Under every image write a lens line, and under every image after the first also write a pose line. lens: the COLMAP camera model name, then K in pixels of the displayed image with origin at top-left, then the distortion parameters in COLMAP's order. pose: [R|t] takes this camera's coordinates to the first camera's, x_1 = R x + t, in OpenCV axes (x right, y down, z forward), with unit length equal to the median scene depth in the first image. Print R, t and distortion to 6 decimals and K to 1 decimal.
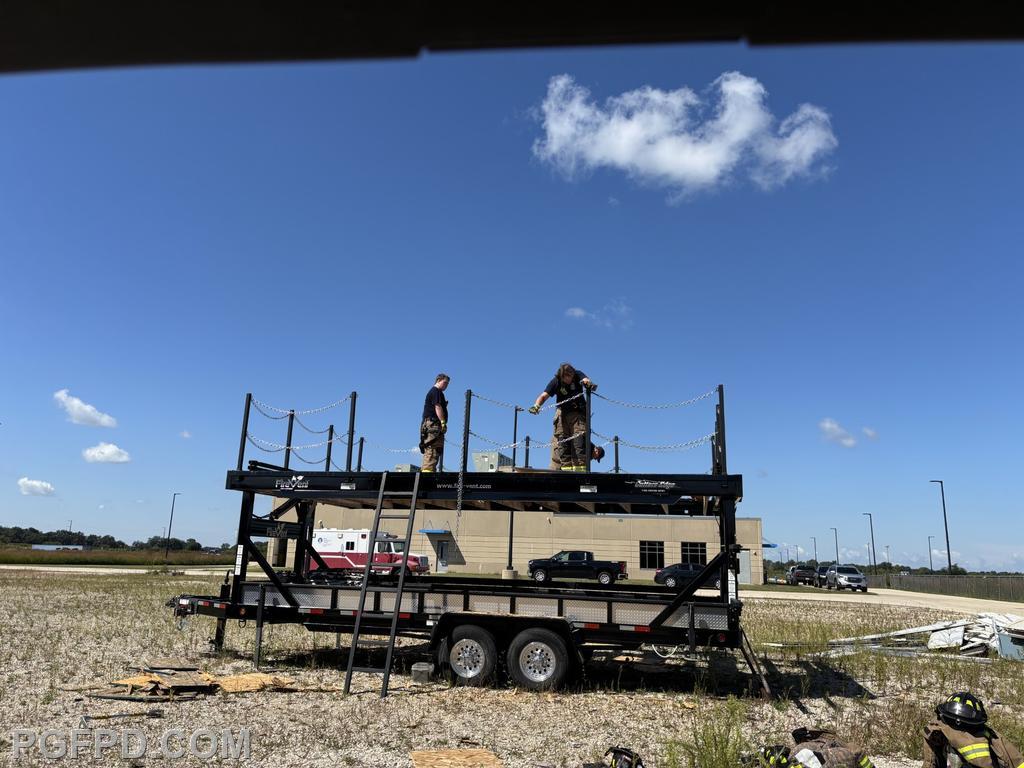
lens RADIAL K [[775.9, 0, 506.1], [0, 775.9, 383.9], [0, 0, 1]] dist [0.051619, -0.062107]
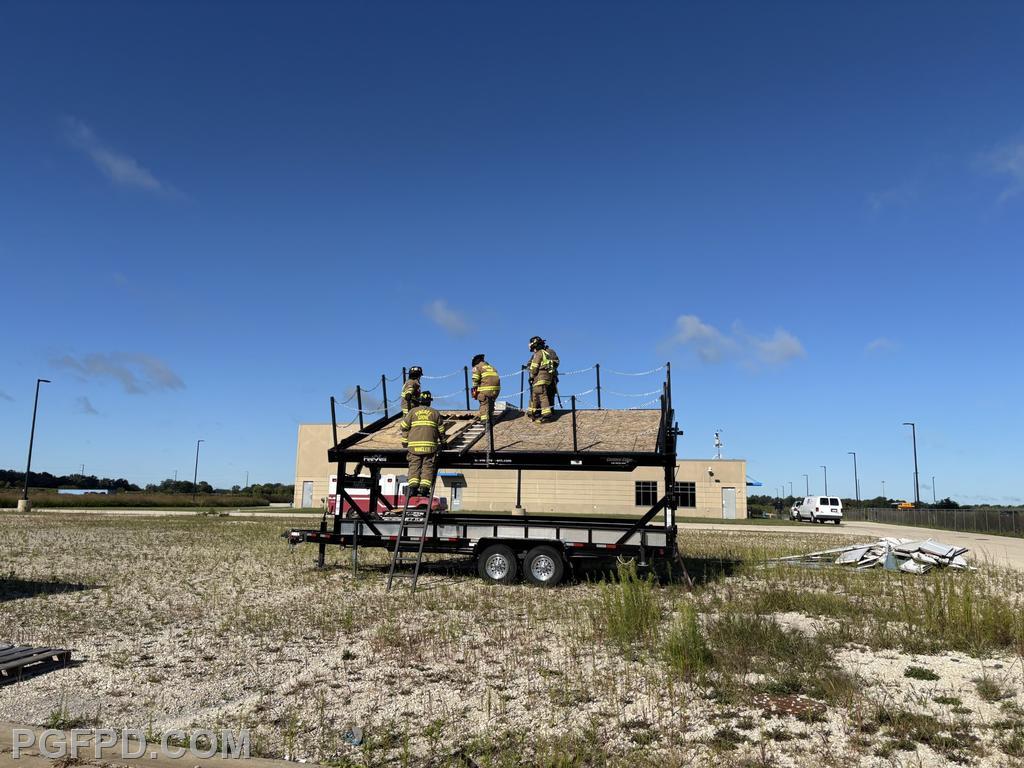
lens RADIAL K [[775.9, 0, 511.3], [0, 775.9, 374.8], [0, 0, 1]] dist [0.051619, -0.062107]
pose [[0.999940, -0.010916, -0.000094, -0.009624], [0.010899, 0.997846, 0.064687, -0.068259], [-0.000612, -0.064684, 0.997906, -0.278083]]
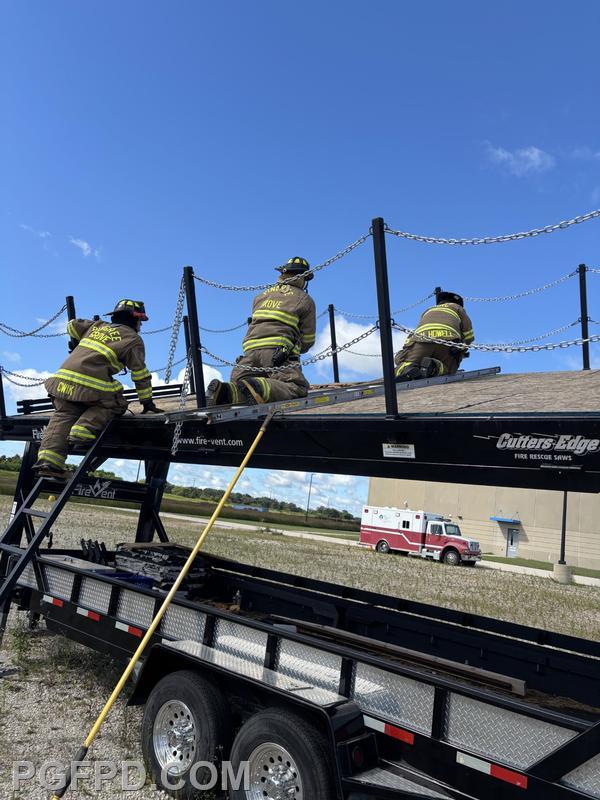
lens RADIAL K [[606.1, 0, 296.0], [0, 606.1, 403.5], [0, 0, 1]] dist [0.051619, -0.062107]
pose [[0.892339, 0.001163, -0.451364, 0.120567], [0.002780, 0.999964, 0.008073, 0.066204], [0.451357, -0.008458, 0.892304, 0.371137]]
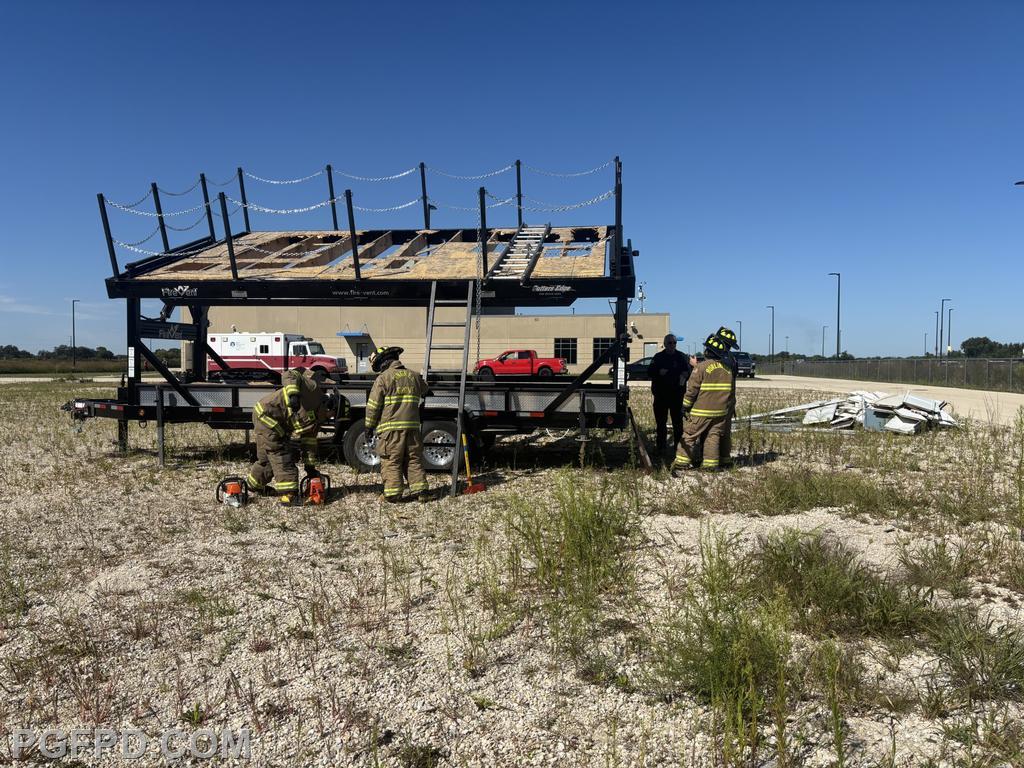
lens RADIAL K [[775.9, 0, 507.0], [0, 775.9, 389.6], [0, 0, 1]] dist [0.051619, -0.062107]
pose [[0.994593, -0.031134, 0.099070, 0.017077], [0.004468, 0.965946, 0.258704, 0.005028], [-0.103751, -0.256863, 0.960863, 0.002490]]
